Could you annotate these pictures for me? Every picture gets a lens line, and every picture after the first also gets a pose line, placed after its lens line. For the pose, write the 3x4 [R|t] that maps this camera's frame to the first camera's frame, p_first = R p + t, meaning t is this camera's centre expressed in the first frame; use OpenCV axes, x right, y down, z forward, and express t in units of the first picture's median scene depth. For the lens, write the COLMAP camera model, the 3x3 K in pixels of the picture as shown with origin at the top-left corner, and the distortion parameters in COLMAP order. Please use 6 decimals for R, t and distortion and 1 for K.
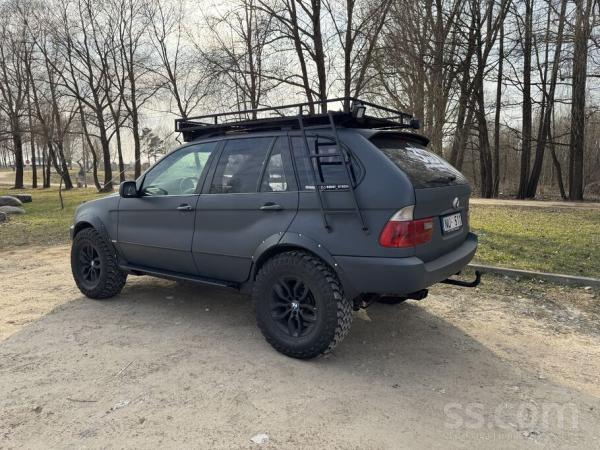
lens RADIAL K [[422.9, 0, 300.0], [0, 422.9, 225.0], [0, 0, 1]] dist [0.038537, -0.057733]
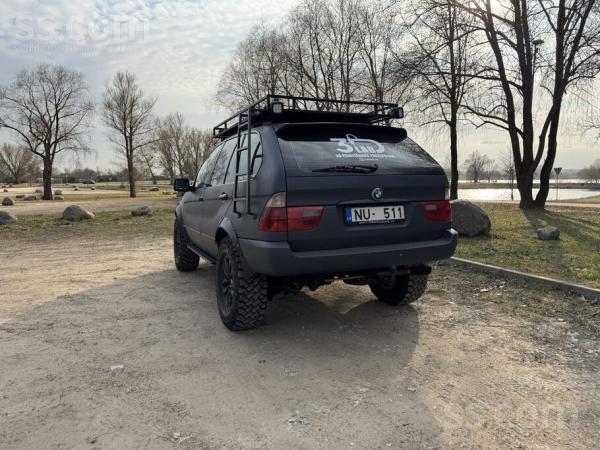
lens RADIAL K [[422.9, 0, 300.0], [0, 422.9, 225.0], [0, 0, 1]] dist [0.038537, -0.057733]
pose [[0.857625, 0.040526, -0.512676, 0.622441], [-0.049758, 0.998752, -0.004288, 0.027511], [0.511863, 0.029187, 0.858571, 0.093417]]
